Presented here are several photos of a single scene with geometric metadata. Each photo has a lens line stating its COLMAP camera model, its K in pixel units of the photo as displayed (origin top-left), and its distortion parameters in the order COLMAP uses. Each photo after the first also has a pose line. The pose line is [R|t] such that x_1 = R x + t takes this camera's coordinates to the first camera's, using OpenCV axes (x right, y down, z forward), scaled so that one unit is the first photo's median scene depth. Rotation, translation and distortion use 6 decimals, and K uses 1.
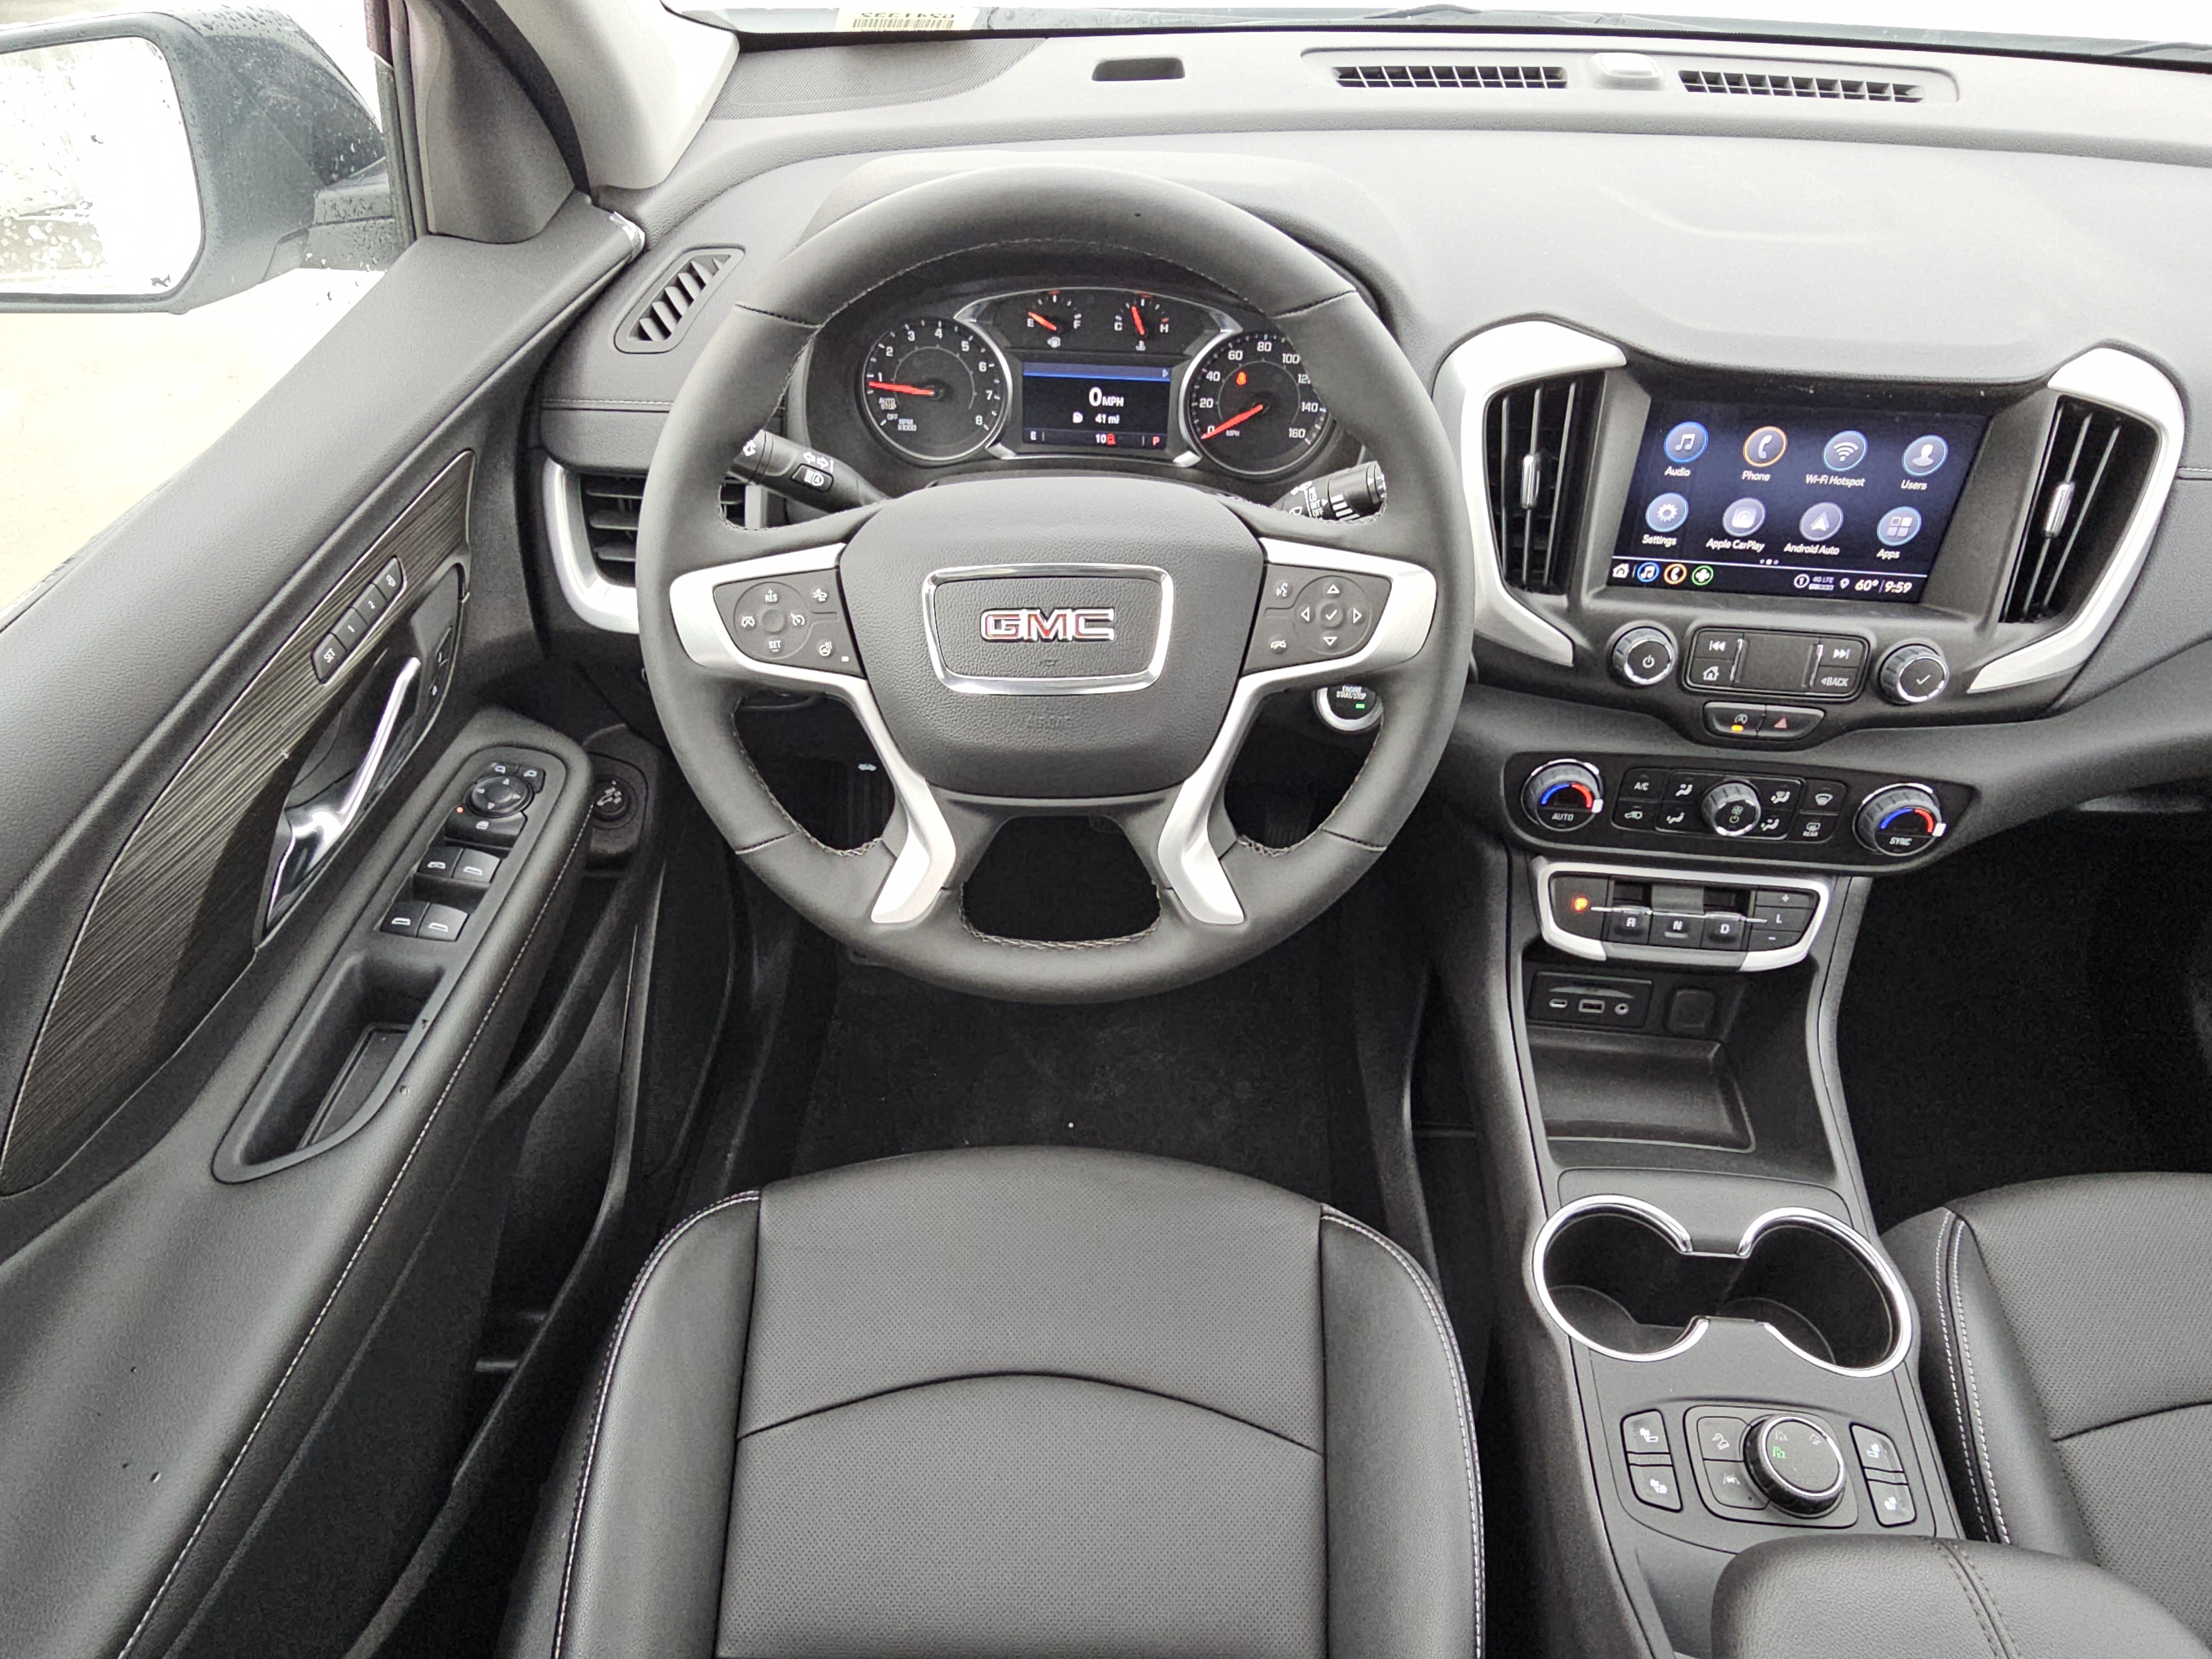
lens RADIAL K [[1356.7, 0, 1082.8], [0, 1356.7, 817.9], [0, 0, 1]] dist [-0.004985, 0.004949]
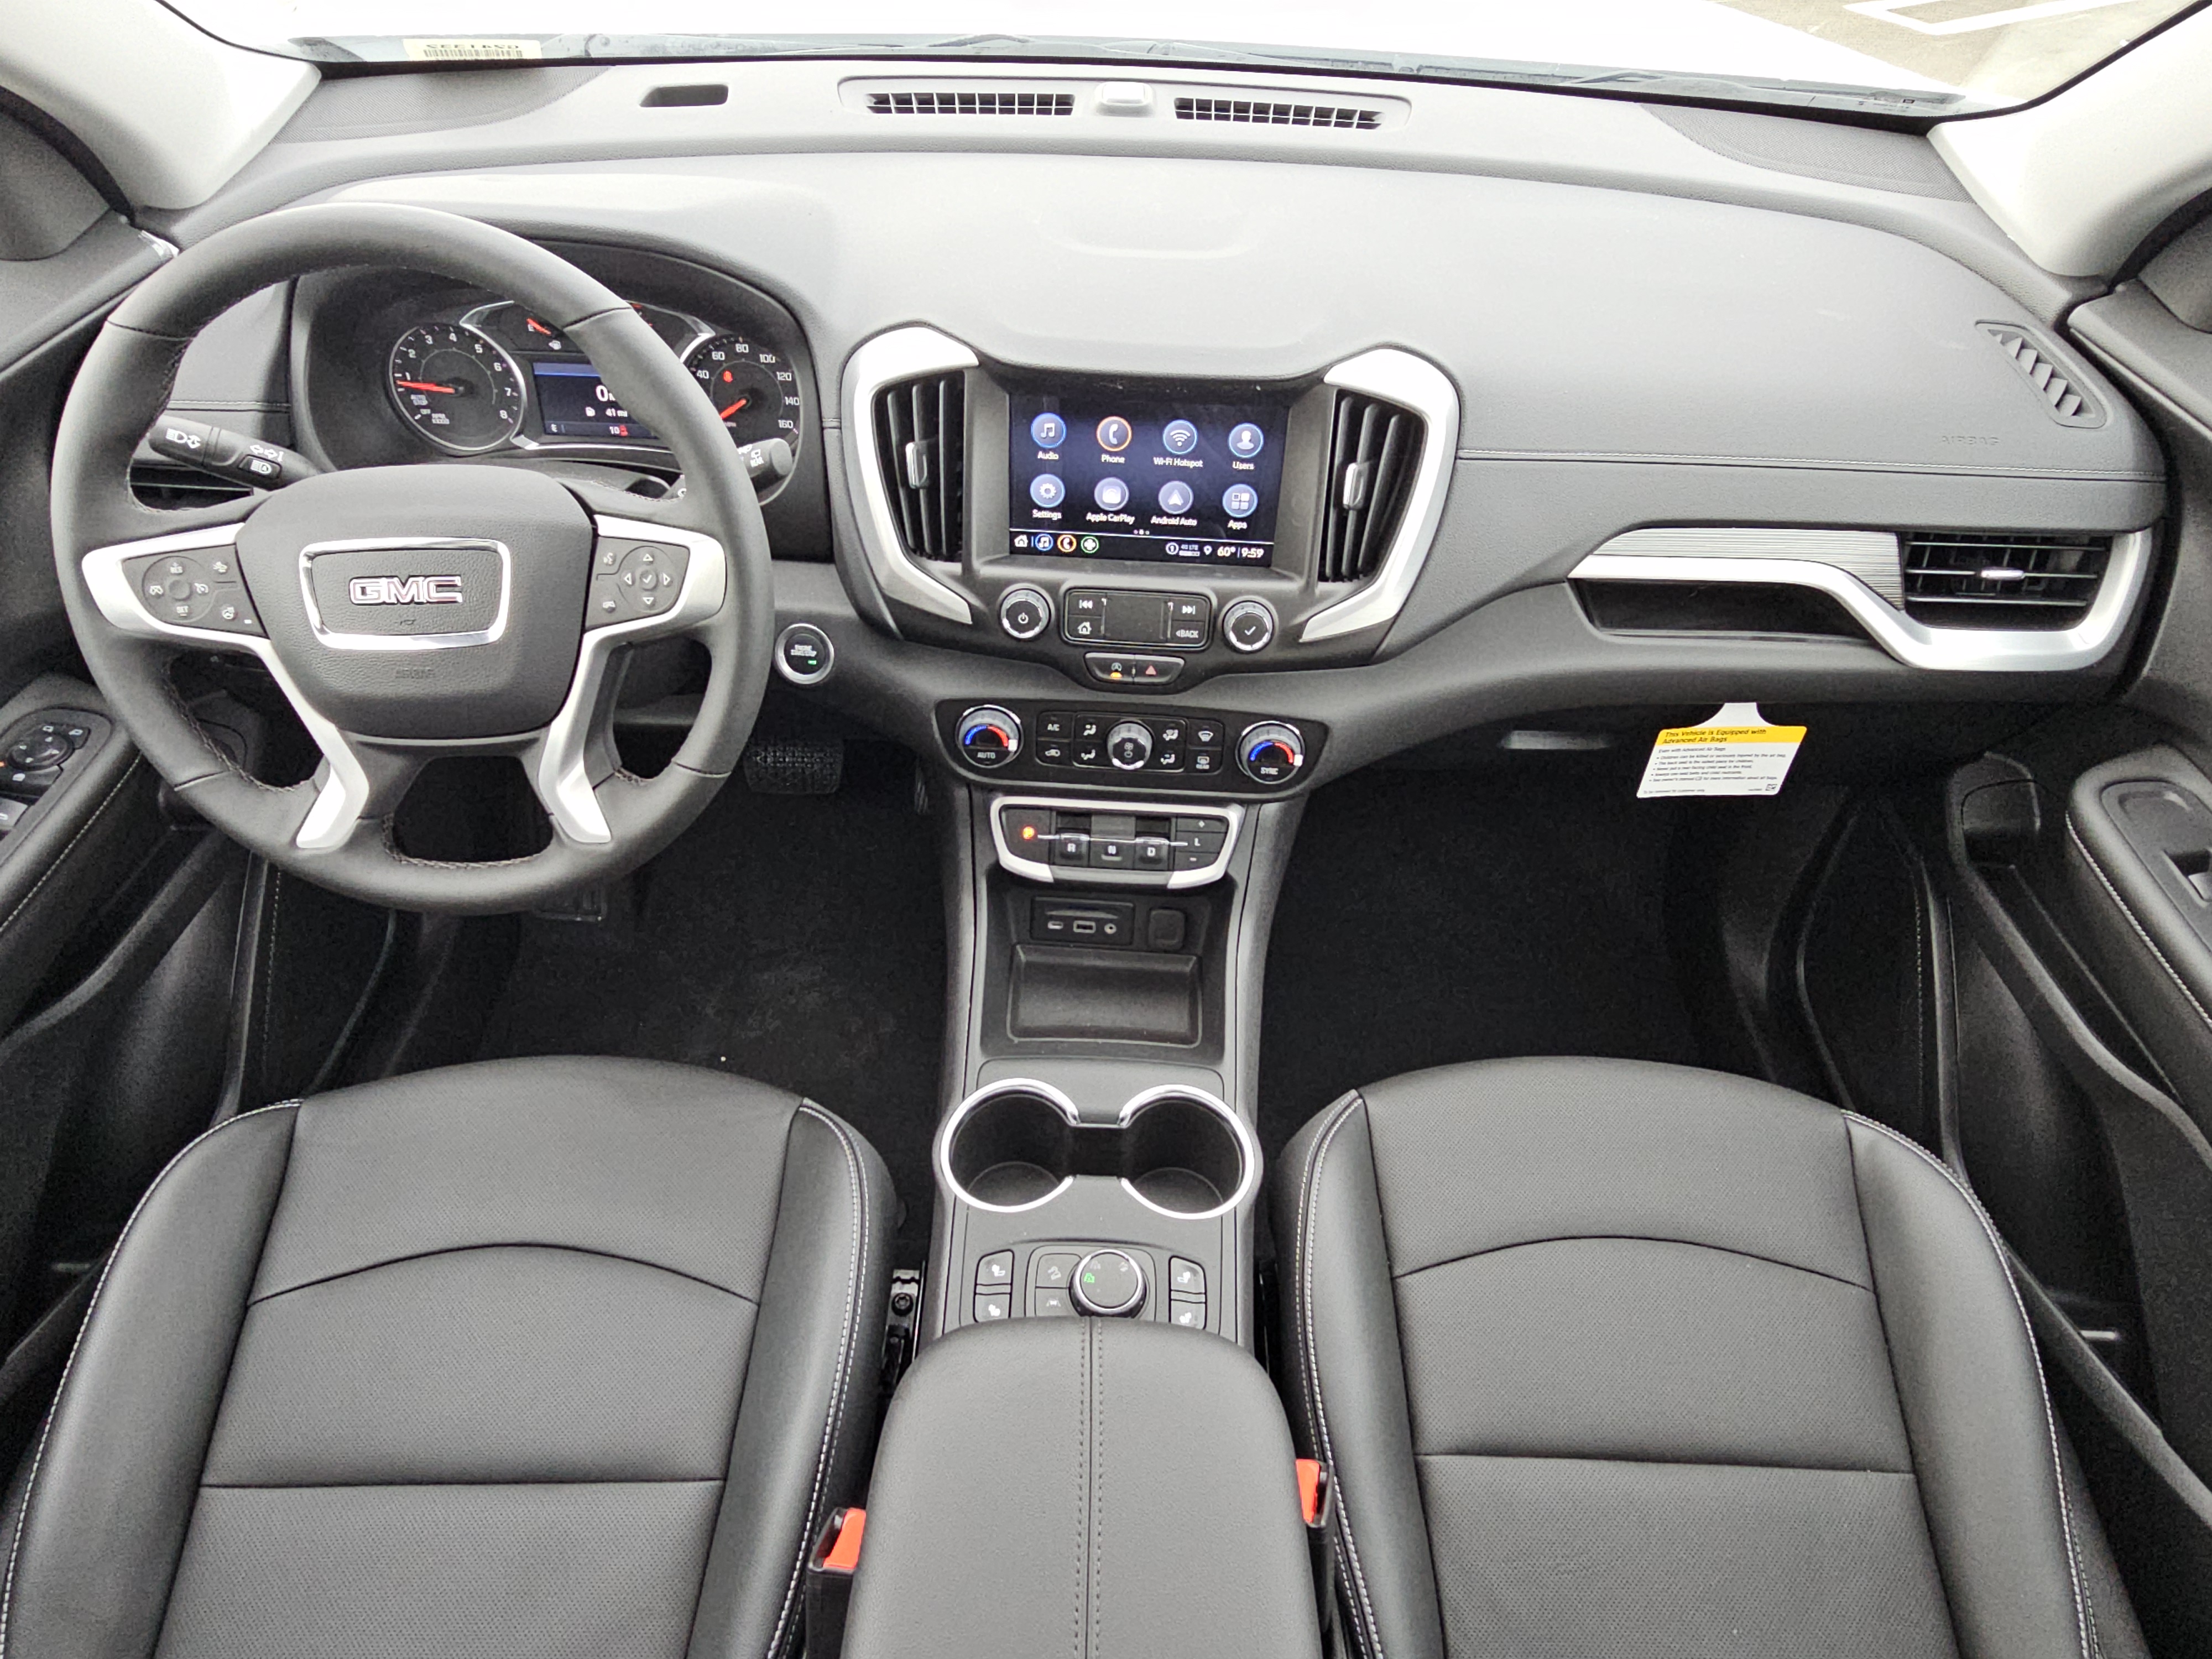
lens RADIAL K [[1356.7, 0, 1096.4], [0, 1356.7, 815.1], [0, 0, 1]] dist [-0.004985, 0.004949]
pose [[0.999166, -0.017322, 0.036968, 0.425553], [0.017008, 0.999817, 0.008793, 0.043805], [-0.037114, -0.008157, 0.999278, -0.168253]]
